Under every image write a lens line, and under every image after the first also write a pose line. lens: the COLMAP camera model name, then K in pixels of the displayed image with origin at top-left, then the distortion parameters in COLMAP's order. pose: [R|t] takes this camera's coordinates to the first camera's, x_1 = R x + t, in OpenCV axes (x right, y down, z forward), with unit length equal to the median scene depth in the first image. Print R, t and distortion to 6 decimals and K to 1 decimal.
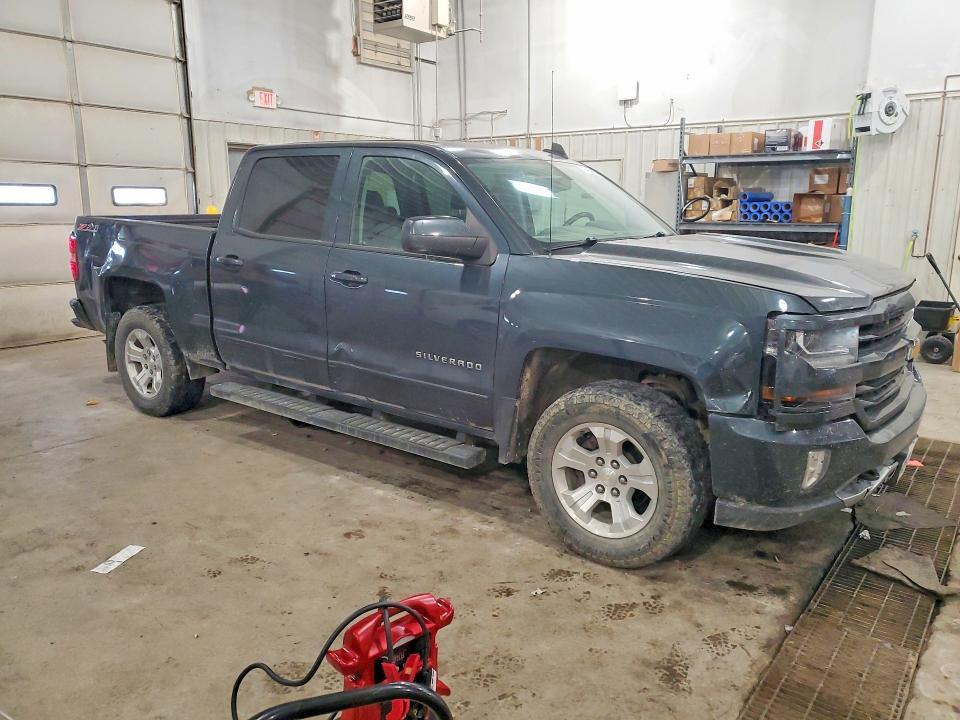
lens RADIAL K [[756.1, 0, 477.0], [0, 756.1, 358.9], [0, 0, 1]] dist [0.082122, -0.110126]
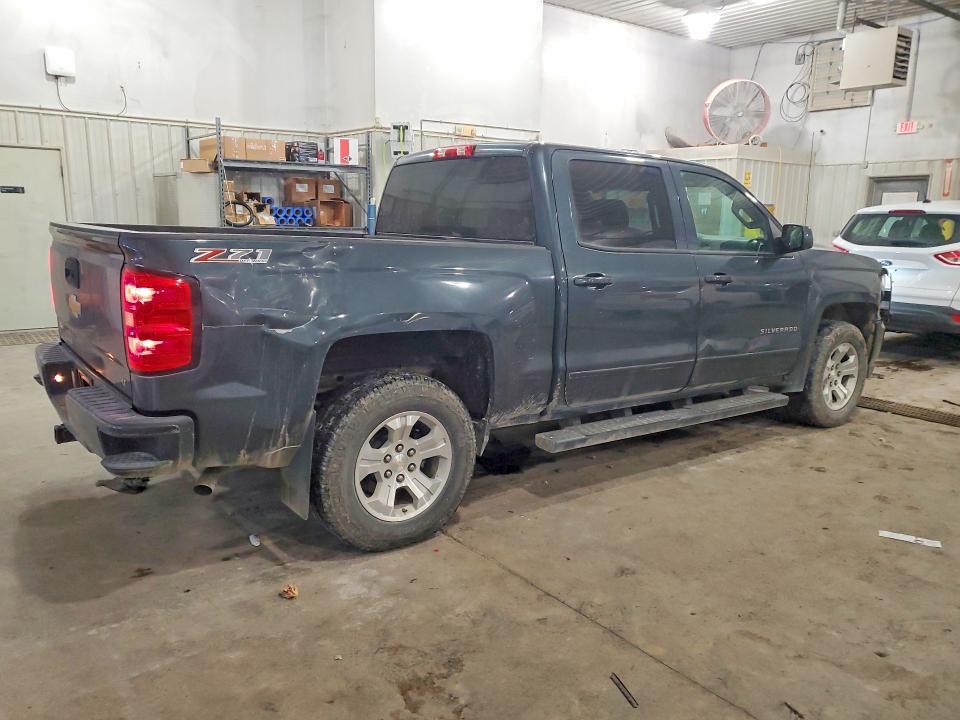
lens RADIAL K [[738.4, 0, 479.0], [0, 738.4, 372.9], [0, 0, 1]] dist [-0.007023, 0.005185]
pose [[0.268627, -0.198099, 0.942654, -1.162091], [0.172733, 0.972667, 0.155183, -0.179700], [-0.947630, 0.121141, 0.295503, 0.907967]]
